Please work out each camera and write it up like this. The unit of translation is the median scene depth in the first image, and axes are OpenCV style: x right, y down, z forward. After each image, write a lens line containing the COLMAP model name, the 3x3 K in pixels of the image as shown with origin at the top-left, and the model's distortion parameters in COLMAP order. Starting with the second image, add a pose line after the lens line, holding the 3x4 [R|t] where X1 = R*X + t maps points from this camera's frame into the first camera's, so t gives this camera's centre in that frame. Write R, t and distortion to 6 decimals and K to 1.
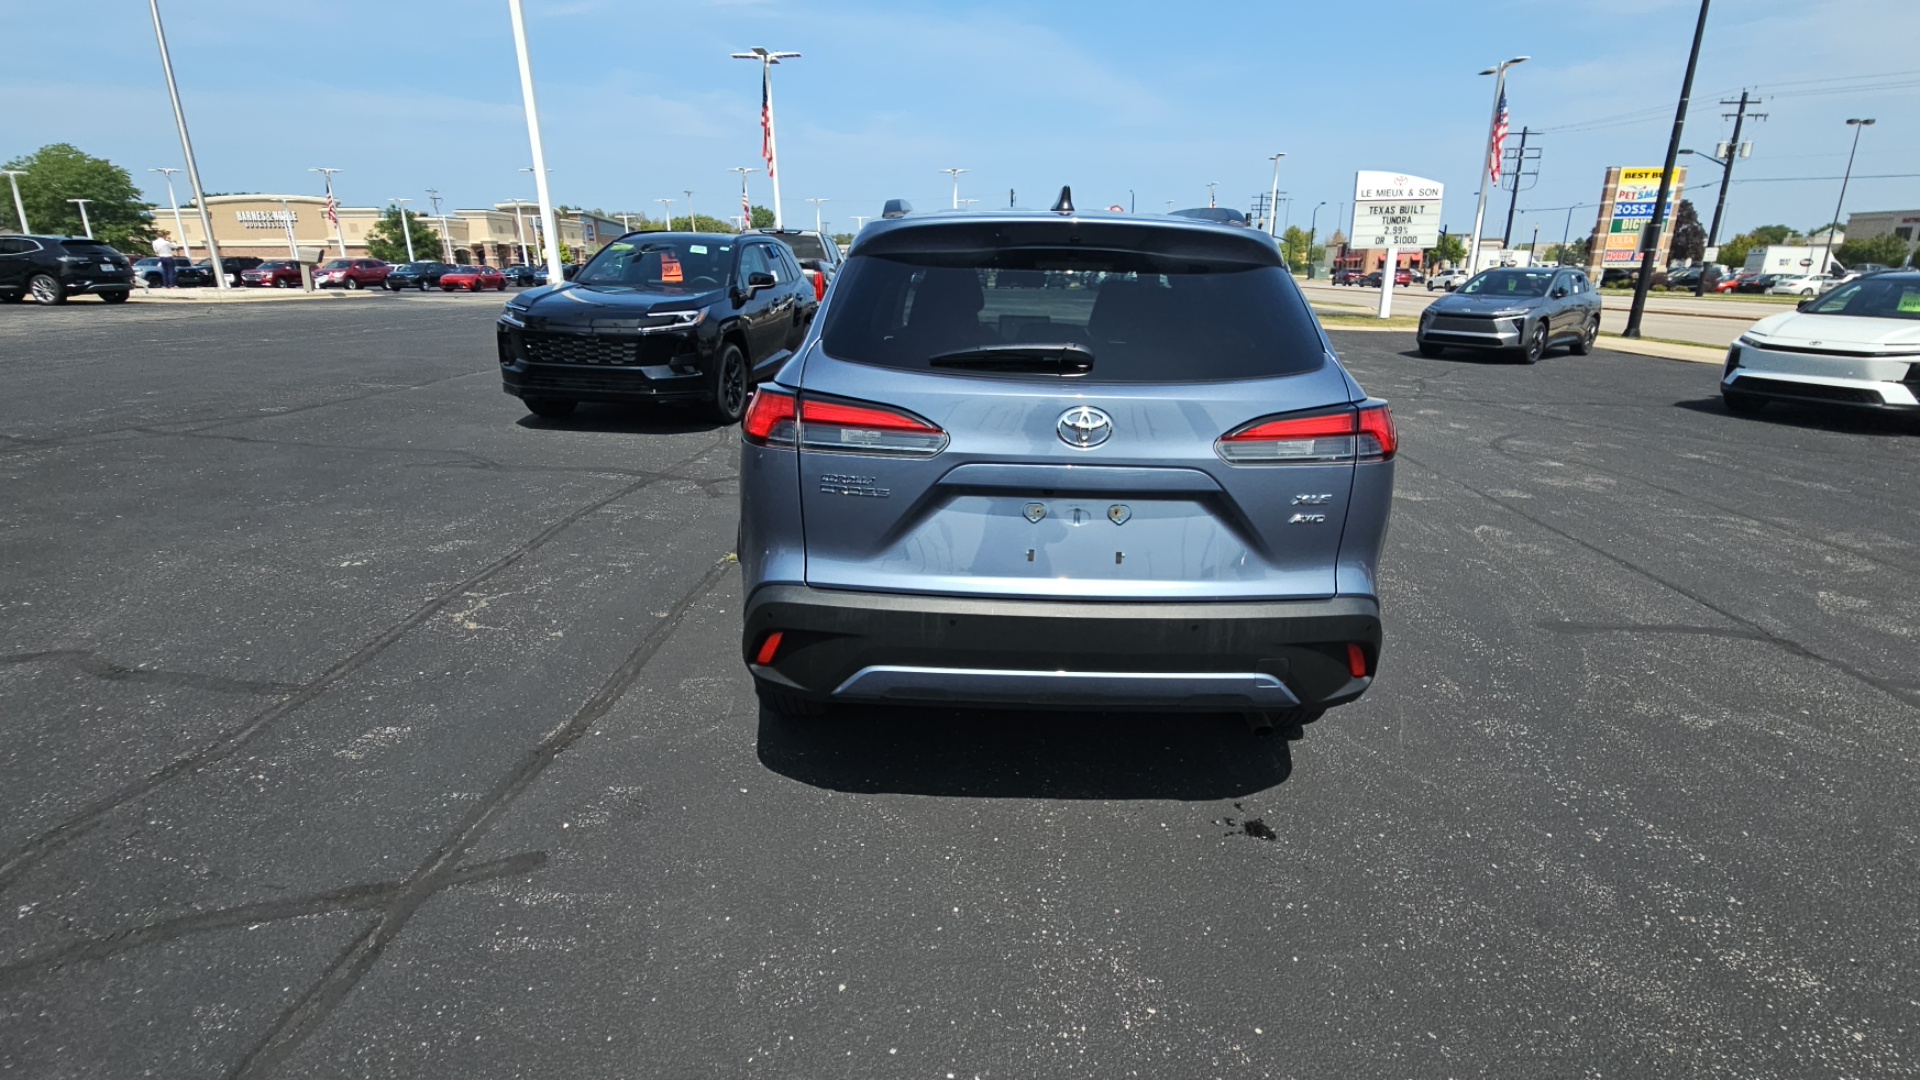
lens RADIAL K [[859.3, 0, 978.4], [0, 859.3, 542.5], [0, 0, 1]] dist [0.007482, -0.007042]
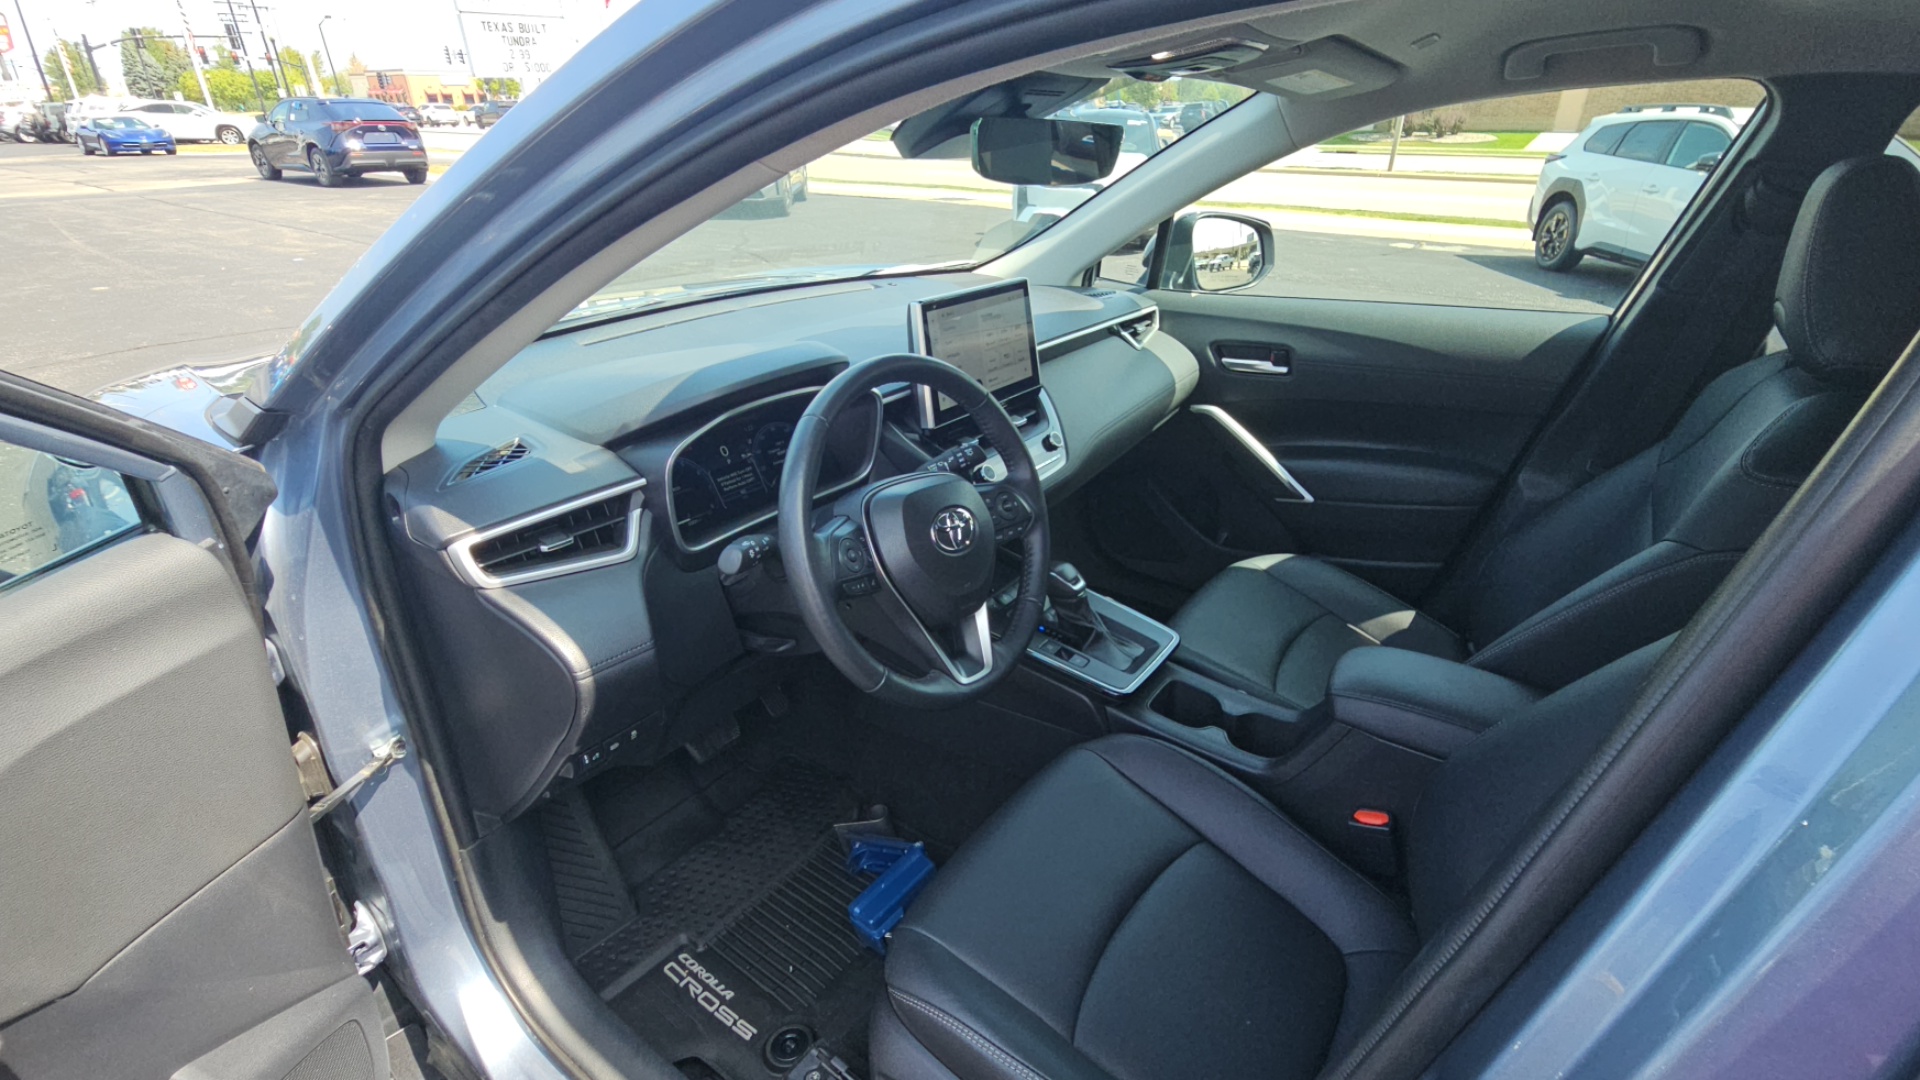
lens RADIAL K [[859.3, 0, 983.1], [0, 859.3, 542.8], [0, 0, 1]] dist [0.007482, -0.007042]
pose [[0.581166, -0.368492, 0.725576, -0.107526], [0.246073, 0.929442, 0.274929, -0.166391], [-0.775690, 0.018765, 0.630836, 0.526930]]
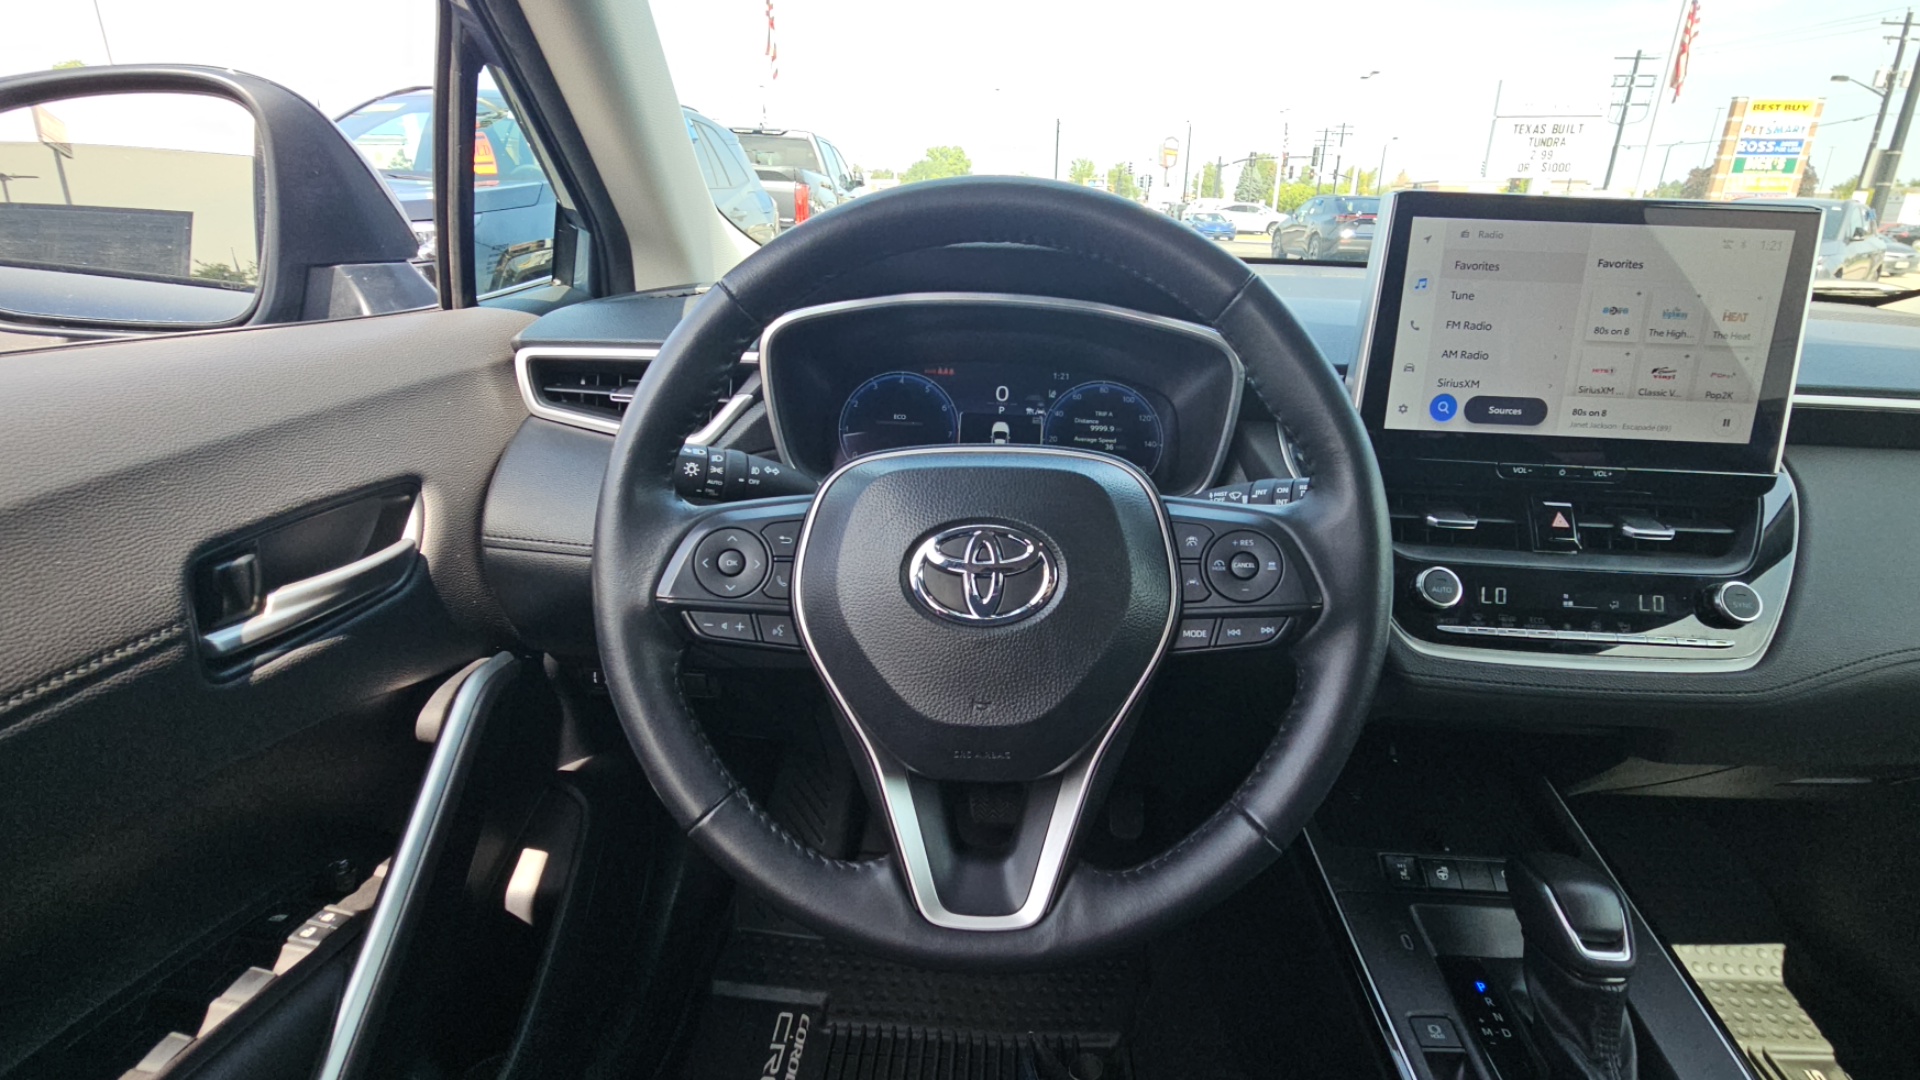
lens RADIAL K [[859.3, 0, 979.4], [0, 859.3, 544.0], [0, 0, 1]] dist [0.007482, -0.007042]
pose [[0.998998, 0.027512, -0.035298, -0.016909], [-0.025180, 0.997575, 0.064883, -0.139939], [0.036998, -0.063929, 0.997268, 0.555711]]
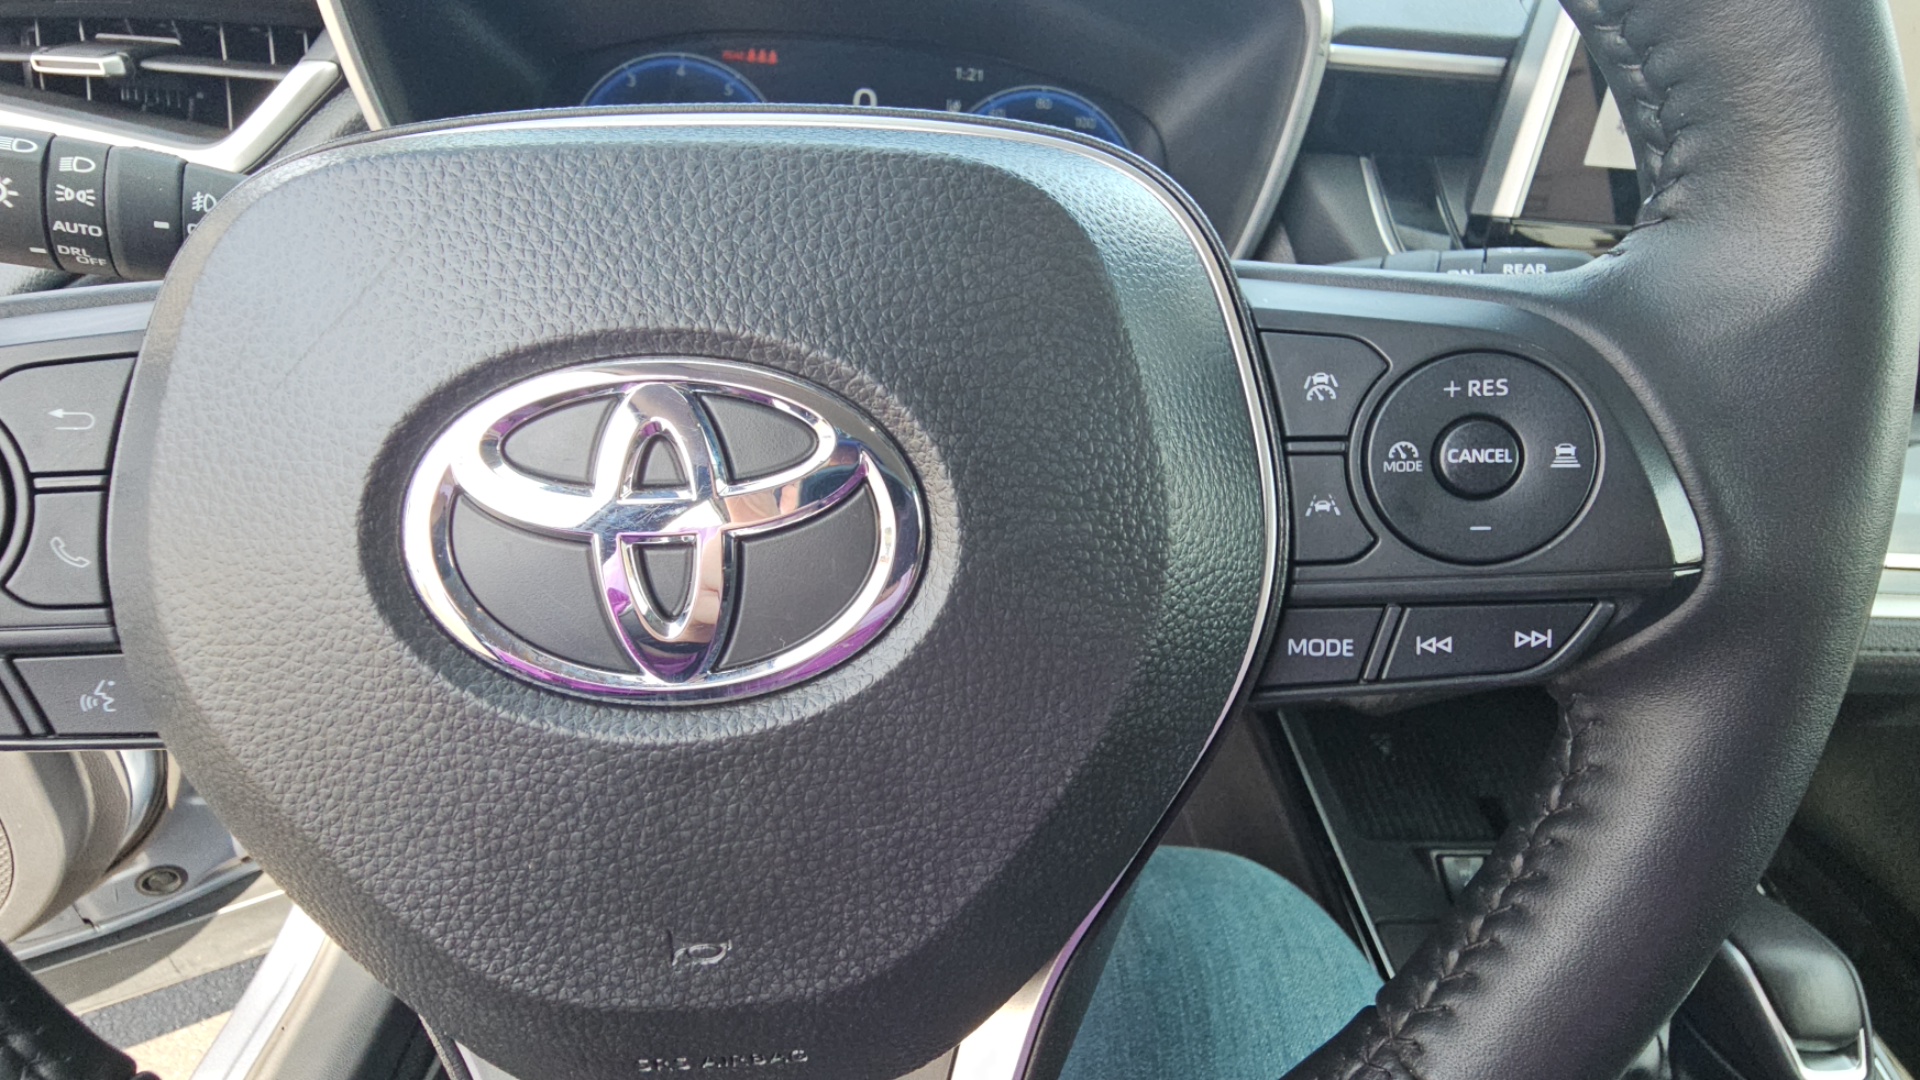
lens RADIAL K [[859.3, 0, 973.8], [0, 859.3, 532.4], [0, 0, 1]] dist [0.007482, -0.007042]
pose [[0.996976, 0.023962, 0.073922, -0.014605], [-0.042641, 0.963958, 0.262617, -0.138937], [-0.064965, -0.264975, 0.962064, 0.594538]]
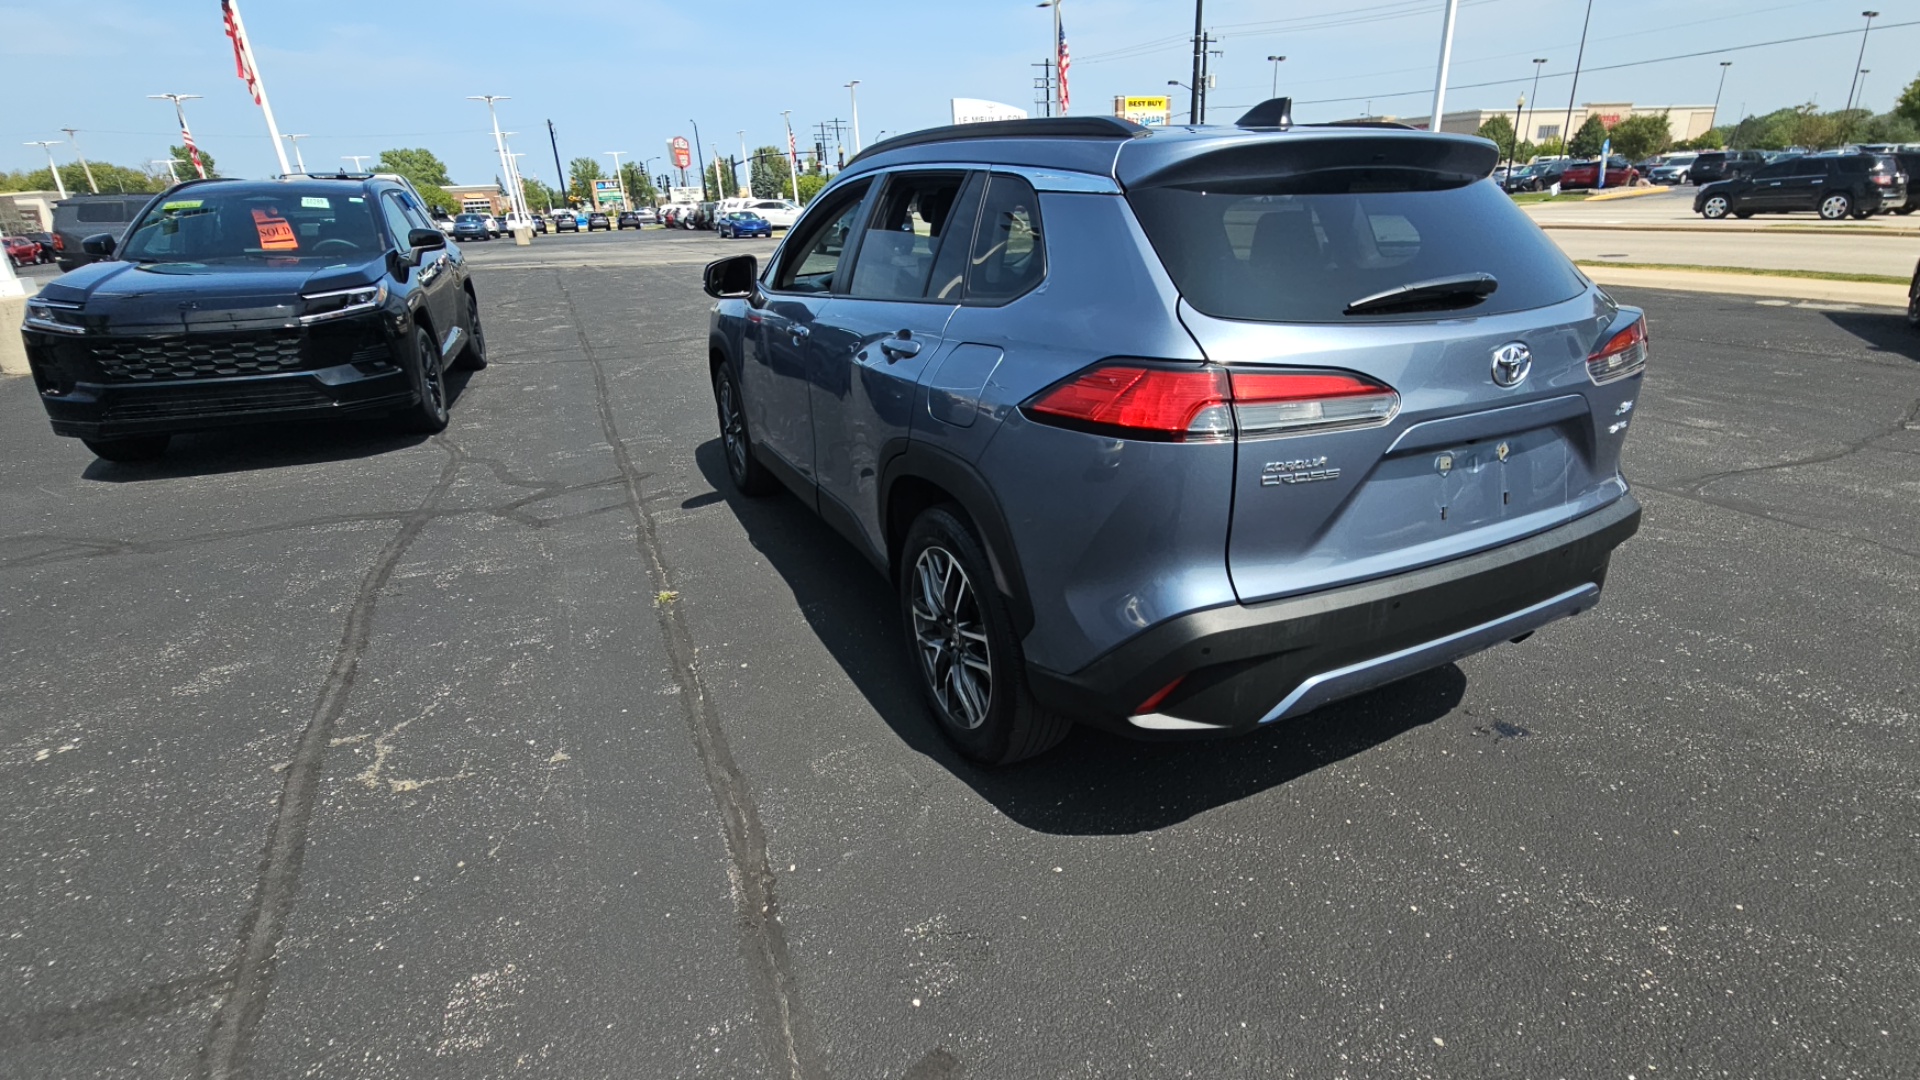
lens RADIAL K [[859.3, 0, 979.7], [0, 859.3, 542.4], [0, 0, 1]] dist [0.007482, -0.007042]
pose [[0.891296, -0.206314, 0.403765, -0.213387], [0.178548, 0.978236, 0.105715, -0.039517], [-0.416788, -0.022132, 0.908734, 0.107151]]
